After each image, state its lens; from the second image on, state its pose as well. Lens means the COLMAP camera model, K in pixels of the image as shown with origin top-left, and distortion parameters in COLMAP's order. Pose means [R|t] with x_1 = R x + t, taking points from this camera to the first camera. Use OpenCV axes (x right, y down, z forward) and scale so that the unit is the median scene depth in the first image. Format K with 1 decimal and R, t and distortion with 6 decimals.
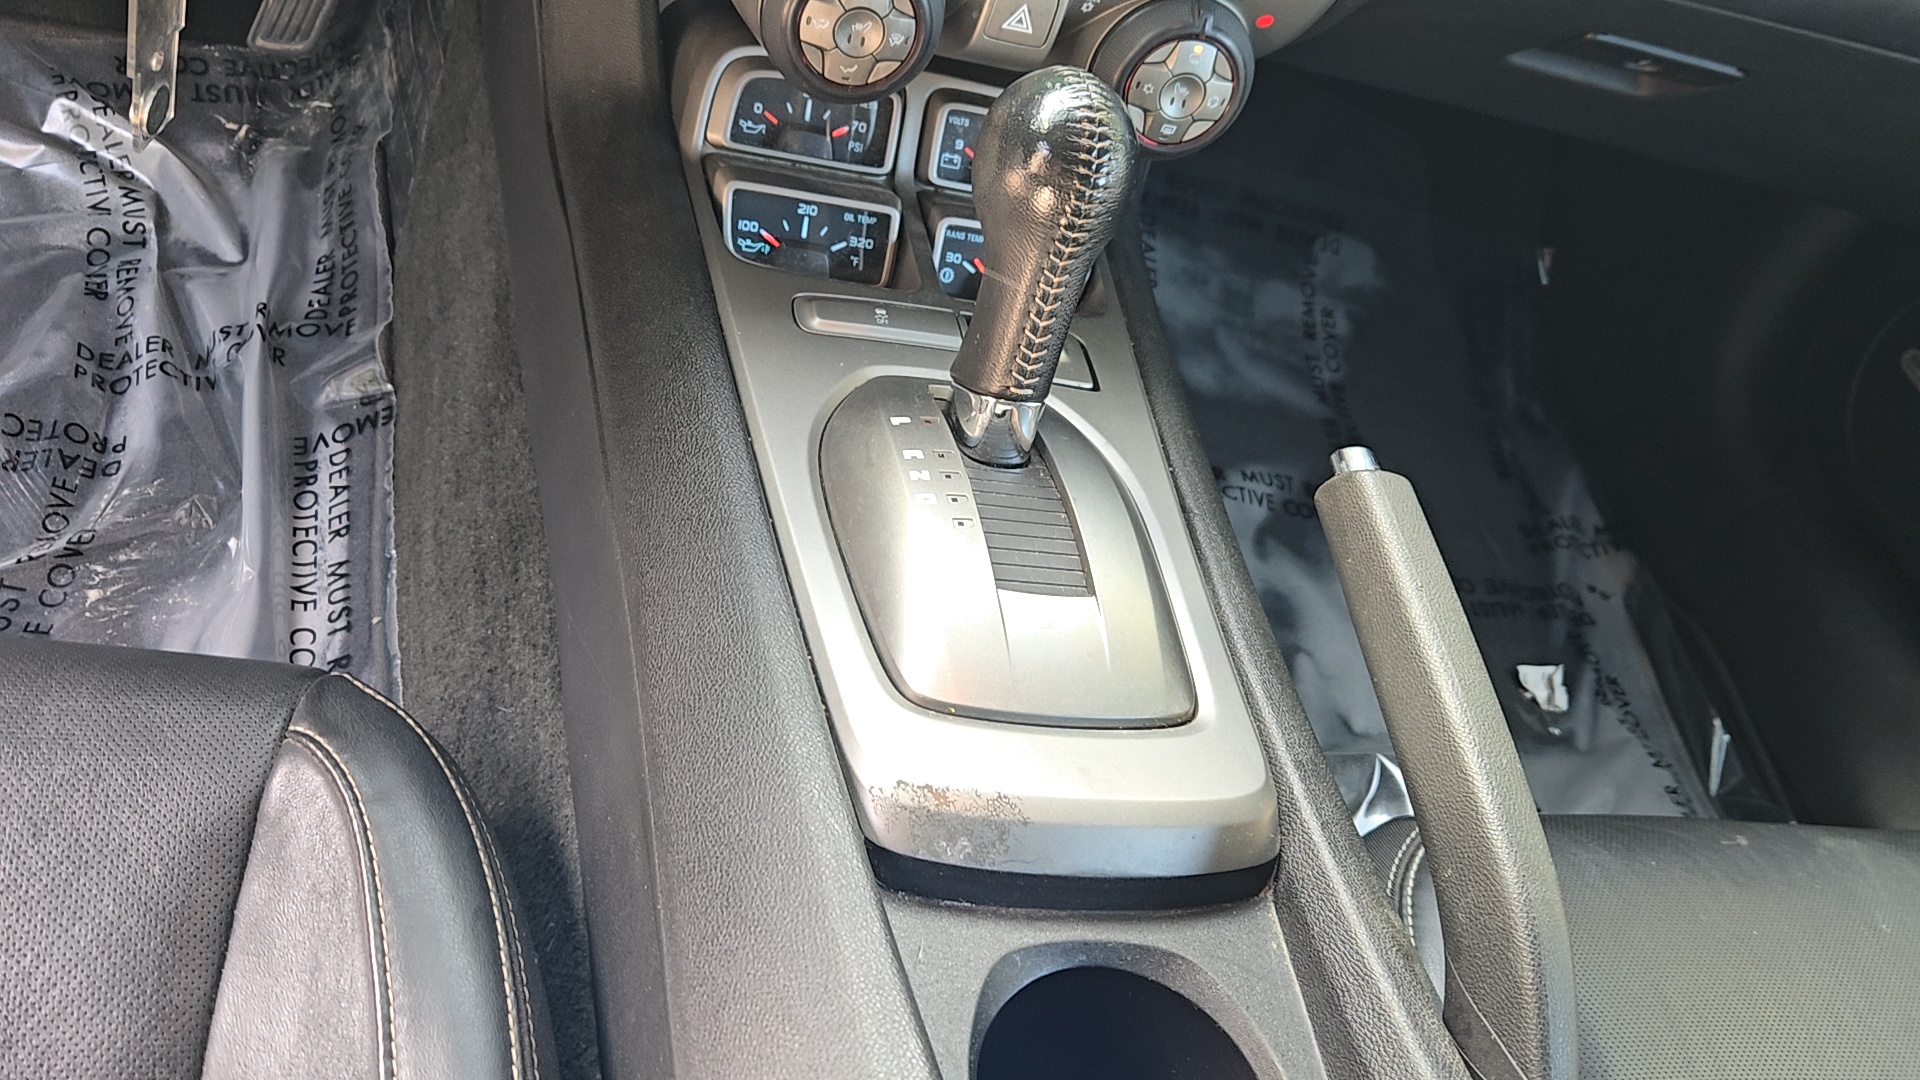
lens RADIAL K [[1601.4, 0, 955.0], [0, 1601.4, 529.9], [0, 0, 1]] dist [0.006953, 0.001182]
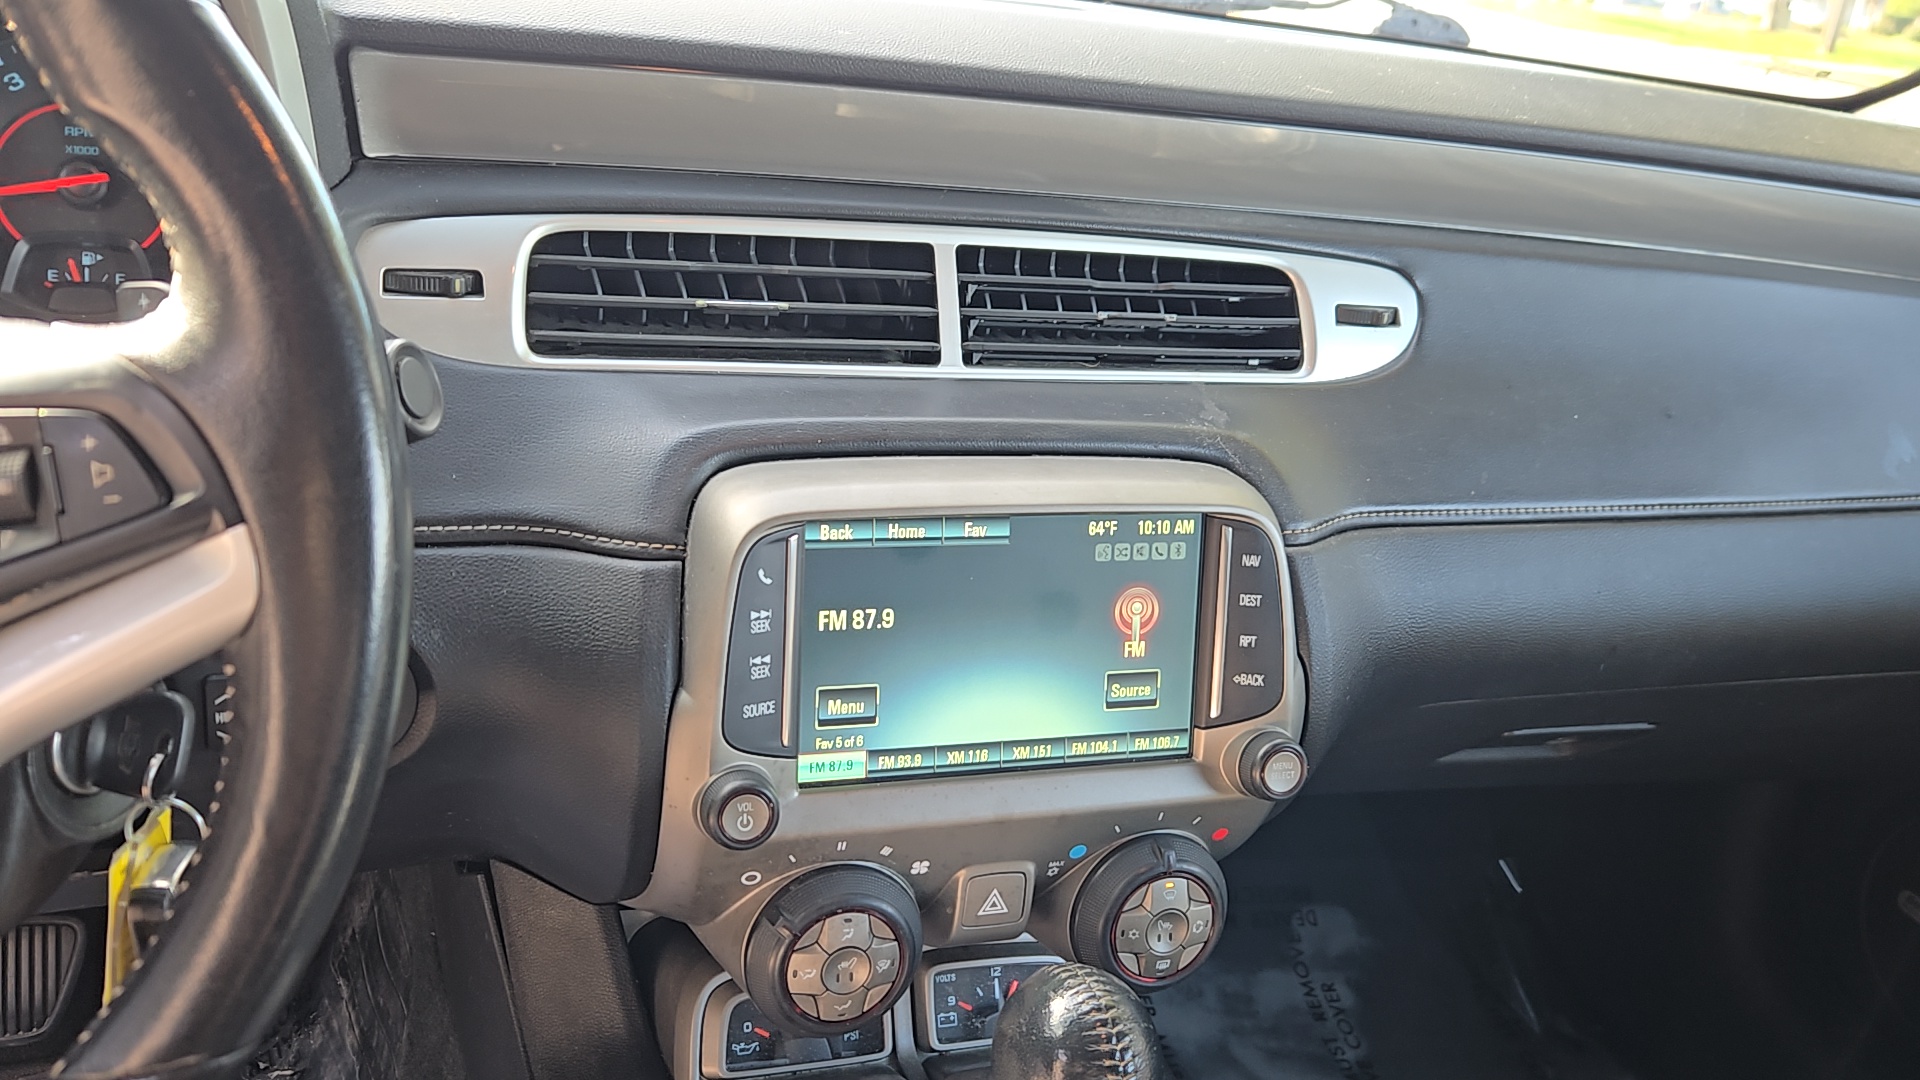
lens RADIAL K [[1593.6, 0, 949.2], [0, 1593.6, 530.5], [0, 0, 1]] dist [0.015632, -0.001349]
pose [[0.966940, -0.239935, 0.086358, -0.011719], [0.254716, 0.892721, -0.371710, -0.111237], [0.012092, 0.381418, 0.924323, -0.015992]]
